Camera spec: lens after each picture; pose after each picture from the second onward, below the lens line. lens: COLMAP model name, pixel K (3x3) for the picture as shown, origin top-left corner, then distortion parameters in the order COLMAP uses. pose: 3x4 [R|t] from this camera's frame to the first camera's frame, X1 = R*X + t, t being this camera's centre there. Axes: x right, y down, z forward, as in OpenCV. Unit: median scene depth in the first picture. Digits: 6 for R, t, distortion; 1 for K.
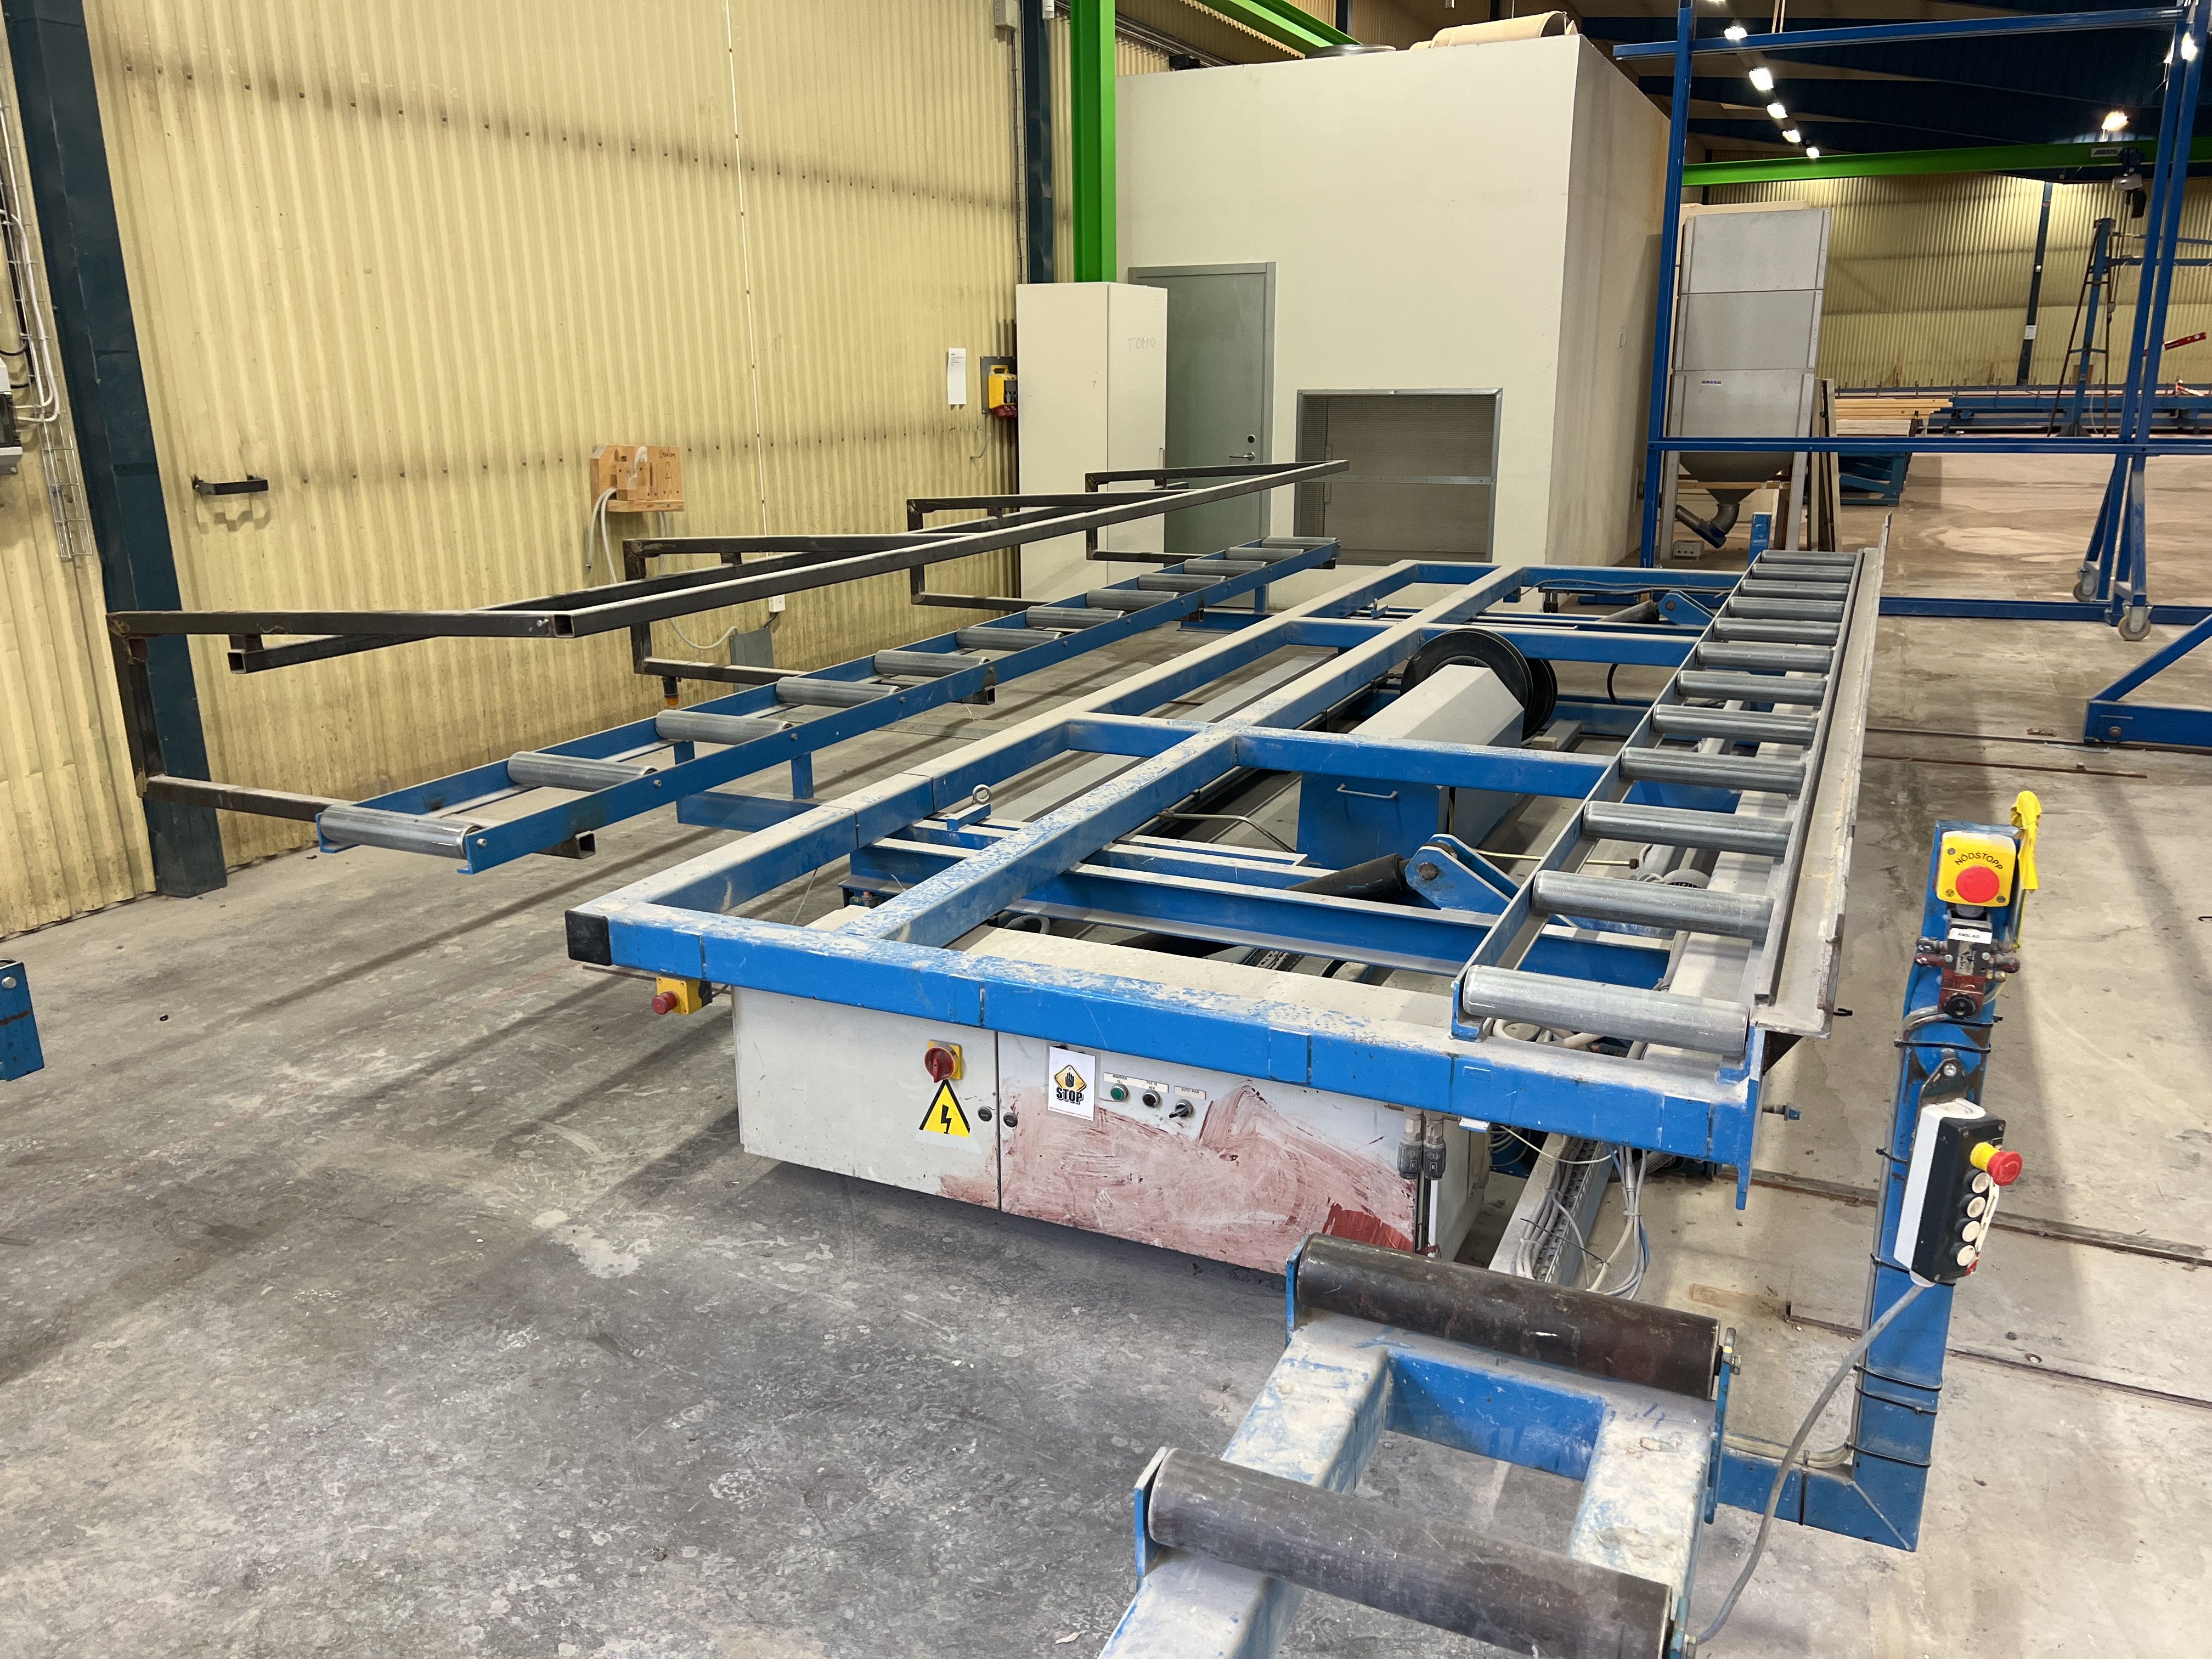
lens RADIAL K [[1677.7, 0, 1110.5], [0, 1677.7, 830.7], [0, 0, 1]] dist [0.052389, -0.056388]
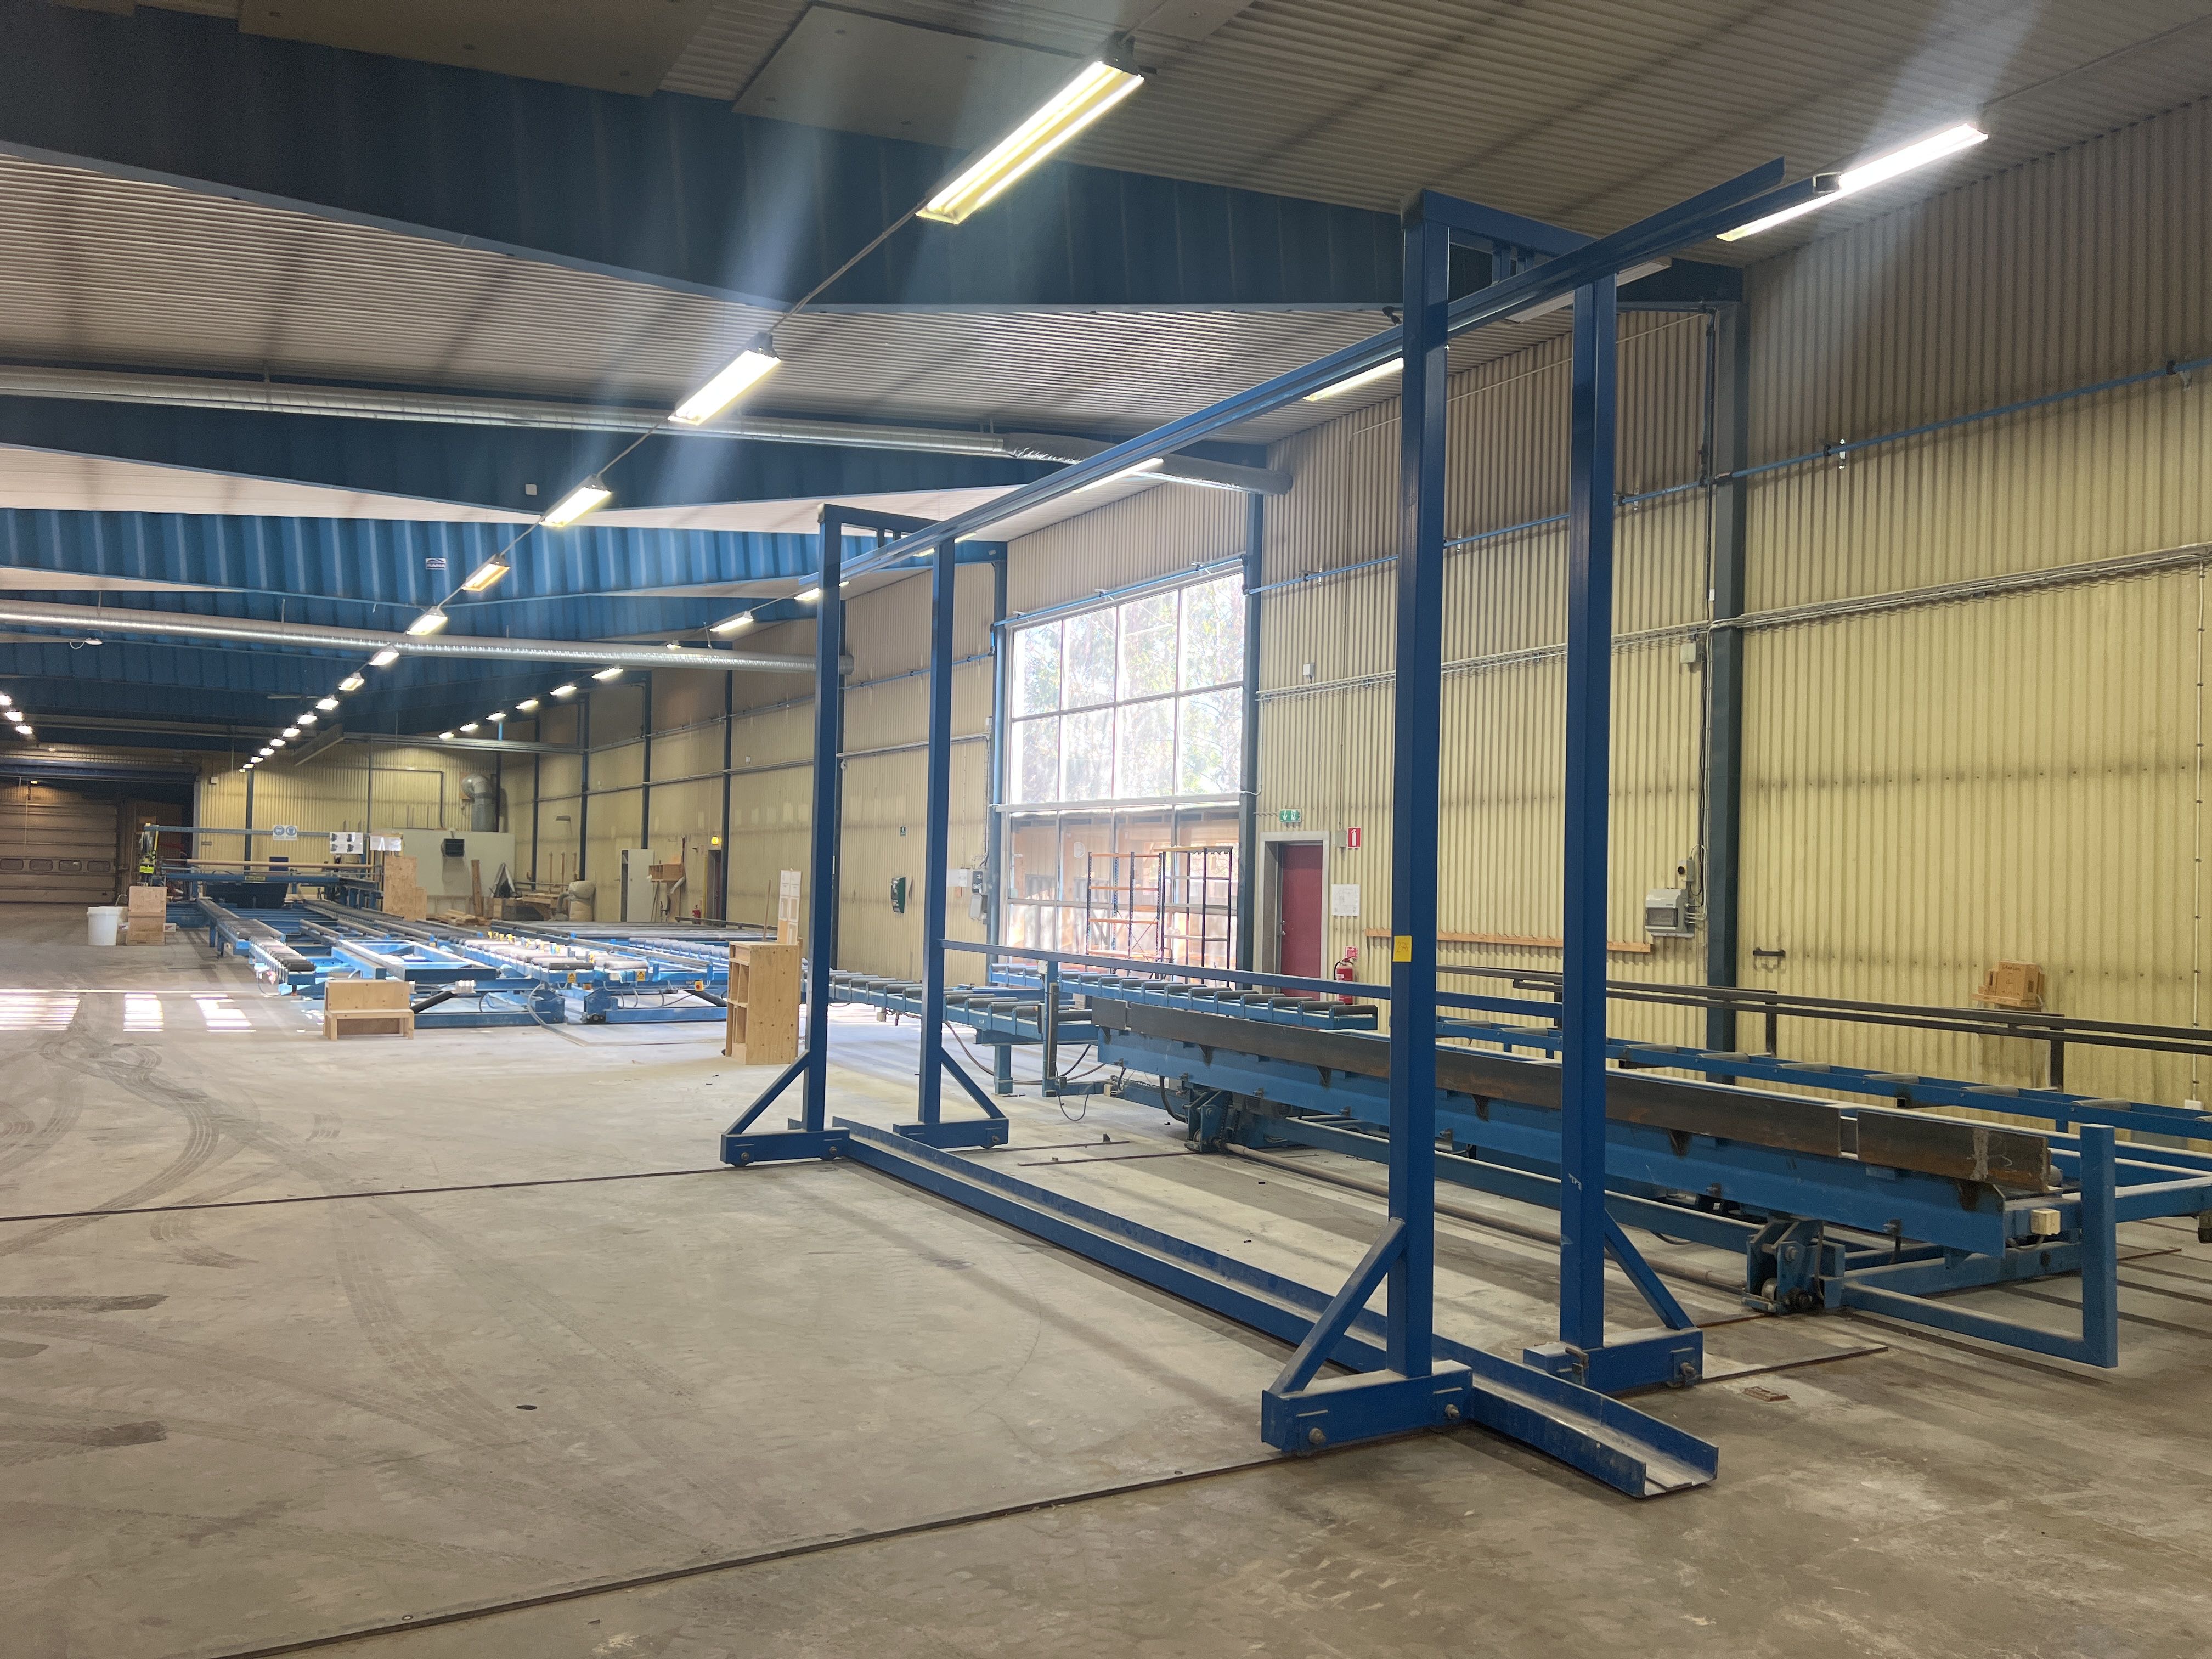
lens RADIAL K [[1677.7, 0, 1111.2], [0, 1677.7, 839.7], [0, 0, 1]] dist [0.052389, -0.056388]
pose [[-0.577797, -0.027384, -0.815721, 1.053745], [-0.239519, 0.961121, 0.137393, -0.255189], [0.780244, 0.274766, -0.561892, 0.874835]]
